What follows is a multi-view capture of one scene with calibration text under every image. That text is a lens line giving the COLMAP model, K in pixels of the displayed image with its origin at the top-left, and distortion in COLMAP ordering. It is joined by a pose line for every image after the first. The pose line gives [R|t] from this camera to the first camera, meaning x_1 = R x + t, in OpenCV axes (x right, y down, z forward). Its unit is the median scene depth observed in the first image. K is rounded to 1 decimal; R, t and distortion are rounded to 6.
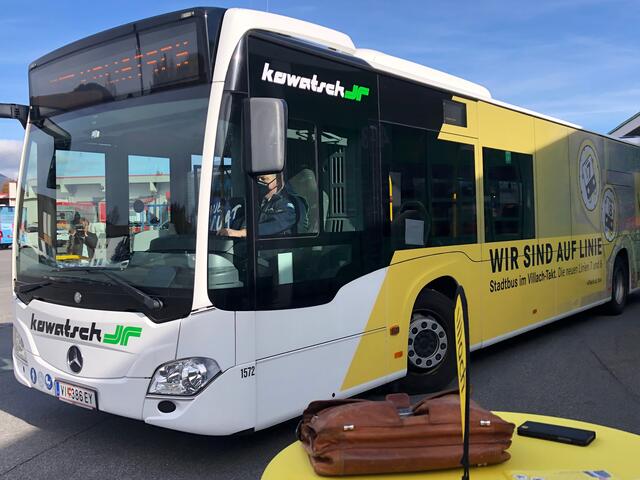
lens RADIAL K [[648.6, 0, 315.2], [0, 648.6, 243.3], [0, 0, 1]] dist [0.008610, 0.000000]
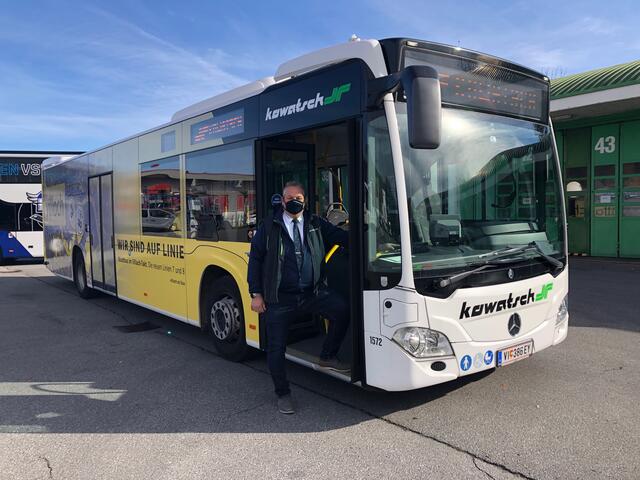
lens RADIAL K [[520.1, 0, 319.1], [0, 520.1, 242.0], [0, 0, 1]] dist [0.031136, -0.034755]
pose [[0.196494, -0.040865, 0.979653, -1.337423], [0.049816, 0.998257, 0.031649, -0.024838], [-0.979239, 0.042583, 0.198188, 1.107638]]
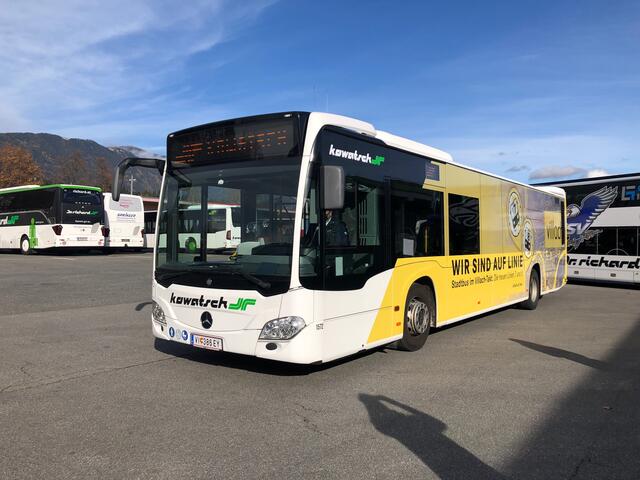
lens RADIAL K [[520.1, 0, 315.2], [0, 520.1, 244.3], [0, 0, 1]] dist [0.031136, -0.034755]
pose [[0.998858, 0.020864, 0.042979, -0.151010], [-0.019620, 0.999382, -0.029168, 0.020569], [-0.043561, 0.028292, 0.998650, -0.304828]]
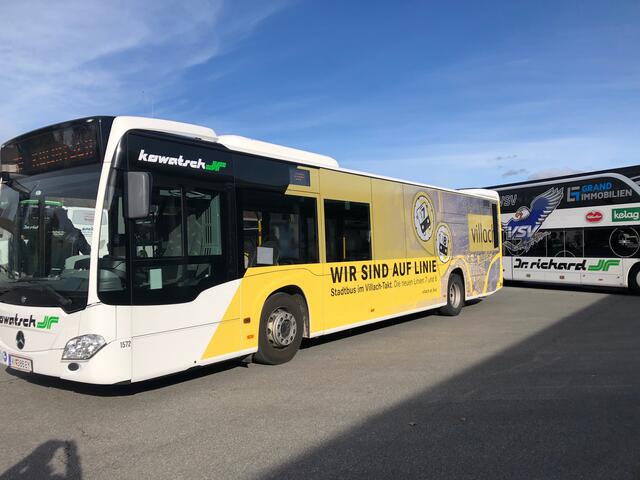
lens RADIAL K [[520.1, 0, 315.4], [0, 520.1, 242.3], [0, 0, 1]] dist [0.031136, -0.034755]
pose [[0.998909, -0.004767, 0.046465, 0.253568], [0.007086, 0.998730, -0.049881, 0.015190], [-0.046168, 0.050156, 0.997674, -0.256554]]
